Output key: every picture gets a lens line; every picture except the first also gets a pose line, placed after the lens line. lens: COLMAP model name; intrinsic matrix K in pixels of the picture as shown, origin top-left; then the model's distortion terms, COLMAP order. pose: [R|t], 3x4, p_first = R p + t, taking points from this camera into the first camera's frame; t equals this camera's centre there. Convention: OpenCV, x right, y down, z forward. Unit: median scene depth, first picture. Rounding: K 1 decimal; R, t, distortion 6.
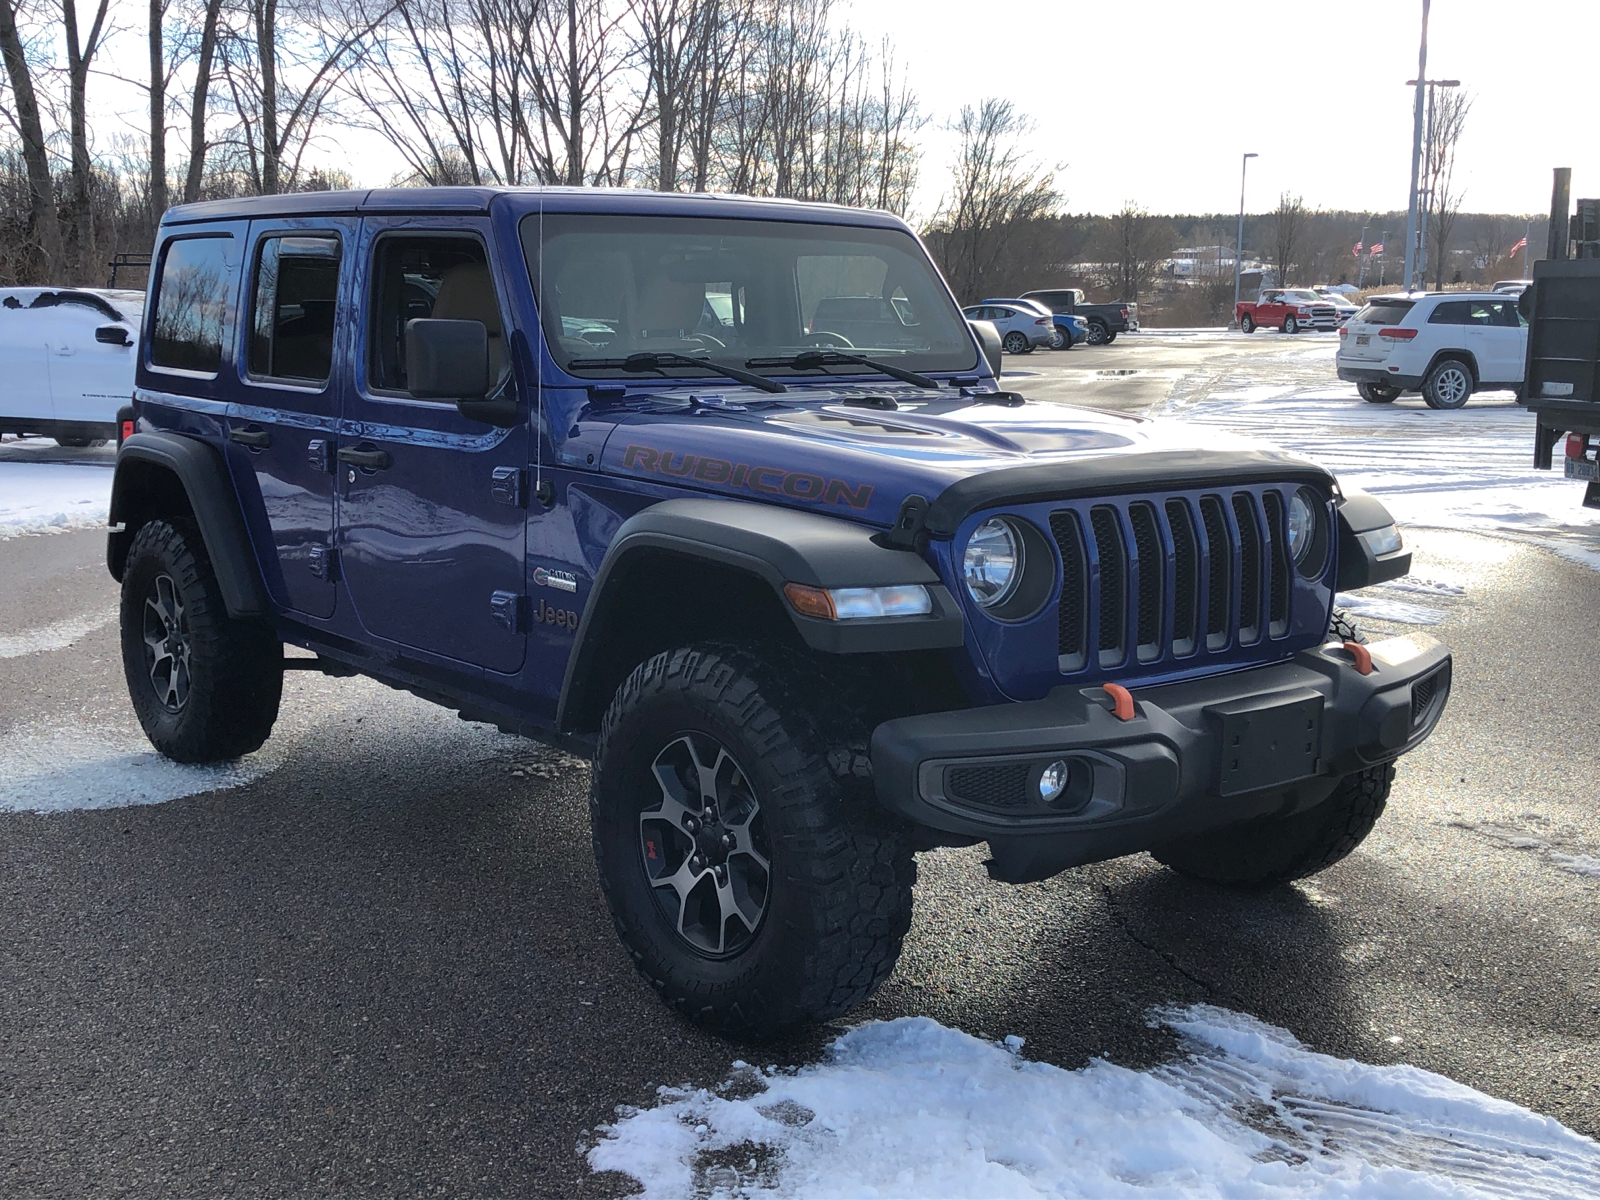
lens RADIAL K [[1846.4, 0, 792.6], [0, 1846.4, 556.6], [0, 0, 1]] dist [0.174759, -0.566532]
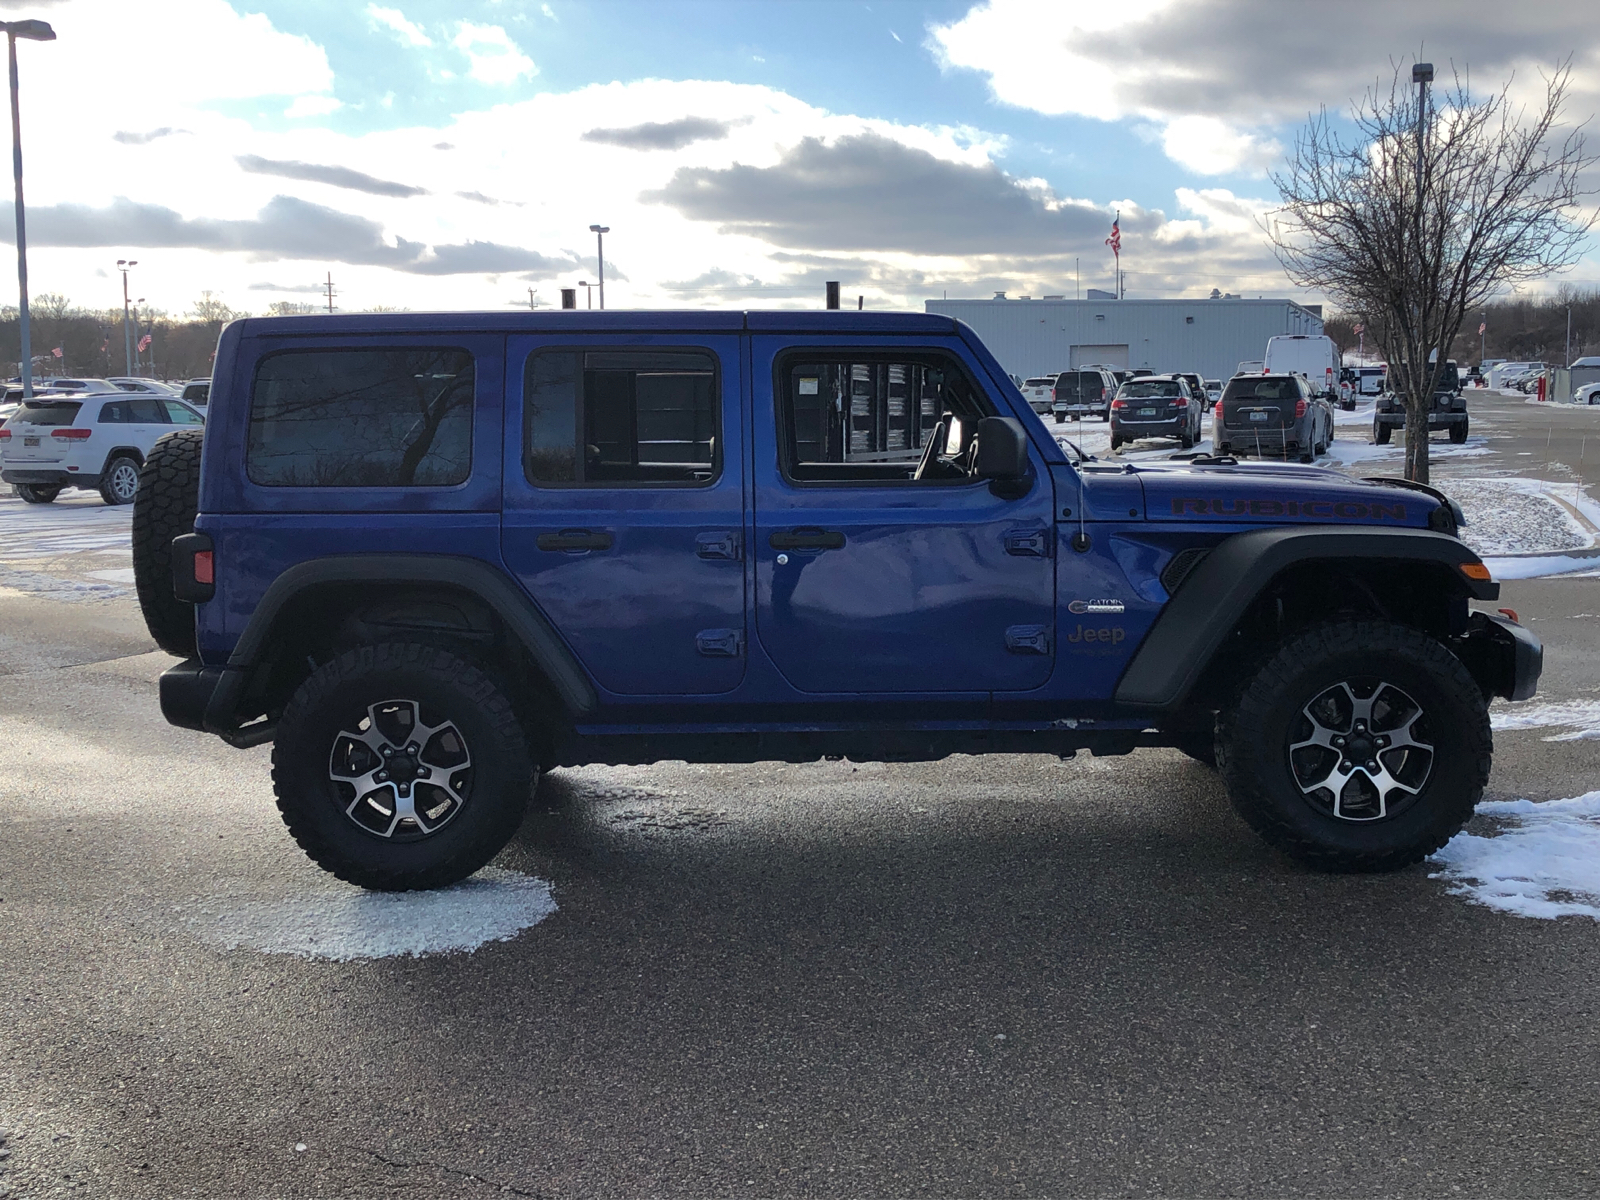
lens RADIAL K [[1839.3, 0, 793.2], [0, 1839.3, 554.2], [0, 0, 1]] dist [0.167780, -0.550733]
pose [[0.640220, -0.085626, 0.763404, -0.903788], [0.126323, 0.991975, 0.005323, -0.042412], [-0.757734, 0.093028, 0.645899, 0.217280]]
